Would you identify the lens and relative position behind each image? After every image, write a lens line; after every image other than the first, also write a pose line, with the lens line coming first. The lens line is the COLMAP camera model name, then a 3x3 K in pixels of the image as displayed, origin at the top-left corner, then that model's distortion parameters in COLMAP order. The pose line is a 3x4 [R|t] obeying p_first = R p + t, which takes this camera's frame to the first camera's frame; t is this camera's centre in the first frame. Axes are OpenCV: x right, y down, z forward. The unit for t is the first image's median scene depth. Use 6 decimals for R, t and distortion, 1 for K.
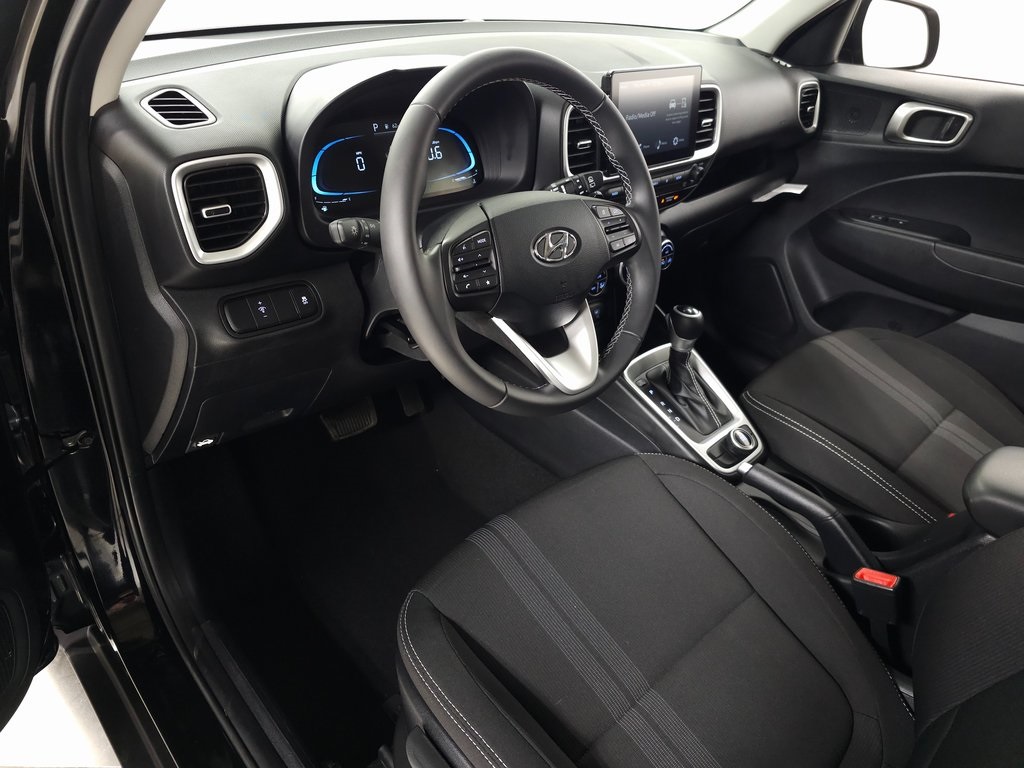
lens RADIAL K [[689.1, 0, 499.8], [0, 689.1, 389.5], [0, 0, 1]] dist [0.052243, -0.055178]
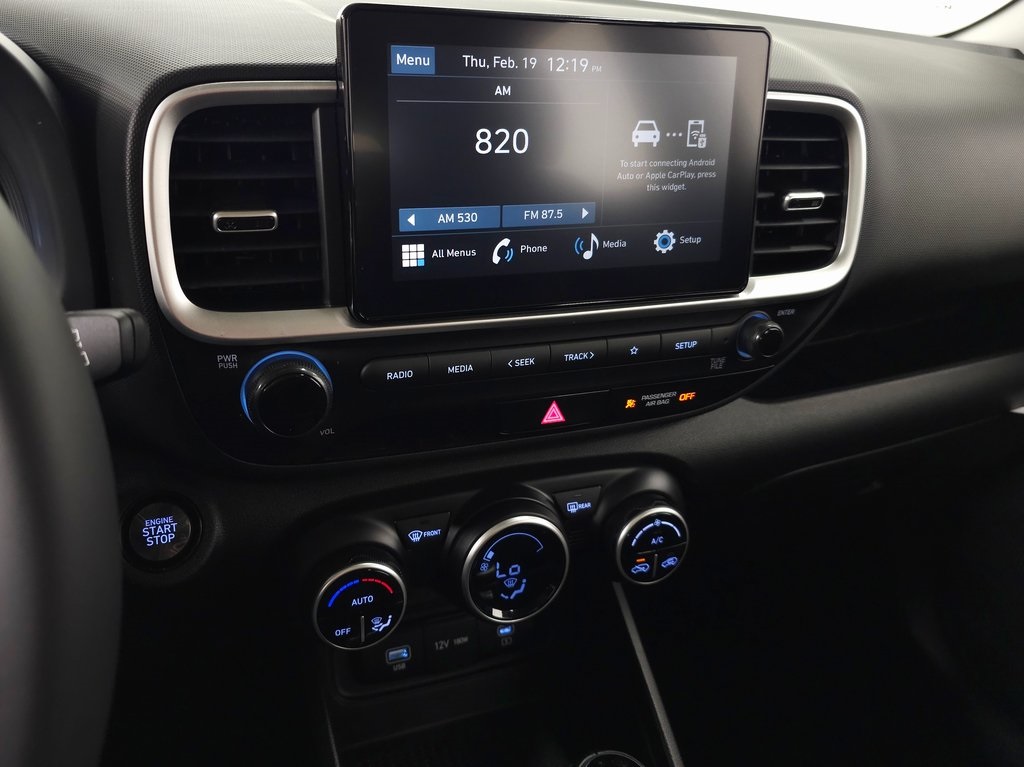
lens RADIAL K [[774.7, 0, 461.2], [0, 774.7, 338.7], [0, 0, 1]] dist [0.046162, -0.067037]
pose [[0.922172, 0.134506, -0.362640, 0.303724], [-0.201114, 0.967621, -0.152524, -0.235775], [0.330383, 0.213585, 0.919363, 0.634213]]
